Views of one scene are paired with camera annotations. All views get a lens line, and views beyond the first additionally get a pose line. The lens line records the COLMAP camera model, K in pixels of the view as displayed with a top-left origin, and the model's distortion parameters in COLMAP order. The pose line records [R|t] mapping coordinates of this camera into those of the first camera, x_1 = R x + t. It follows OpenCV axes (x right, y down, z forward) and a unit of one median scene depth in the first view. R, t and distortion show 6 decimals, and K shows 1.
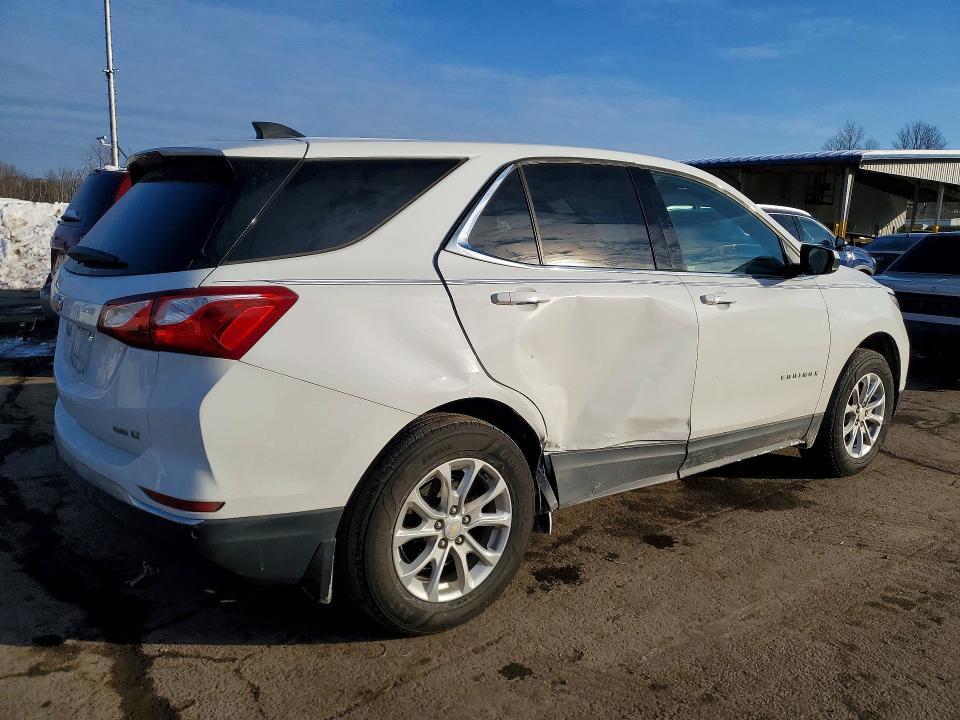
lens RADIAL K [[753.7, 0, 489.4], [0, 753.7, 355.3], [0, 0, 1]] dist [0.012639, 0.000135]
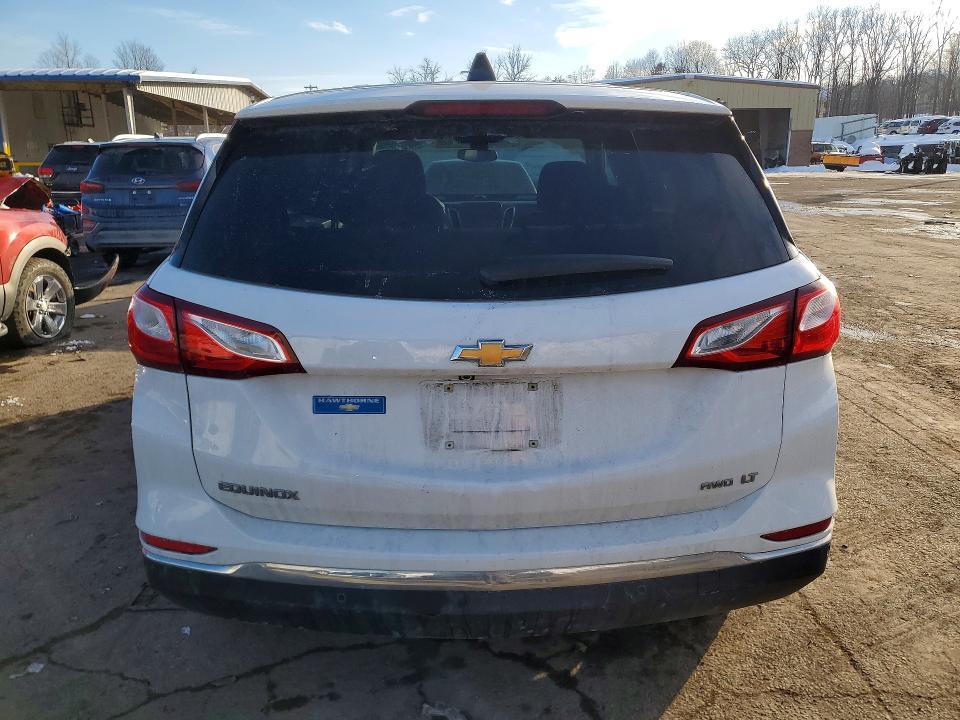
lens RADIAL K [[753.7, 0, 489.4], [0, 753.7, 355.3], [0, 0, 1]] dist [0.012639, 0.000135]
pose [[0.588668, -0.237416, 0.772725, -1.070259], [0.159387, 0.971223, 0.176981, -0.181984], [-0.792506, 0.018979, 0.609568, 0.645268]]
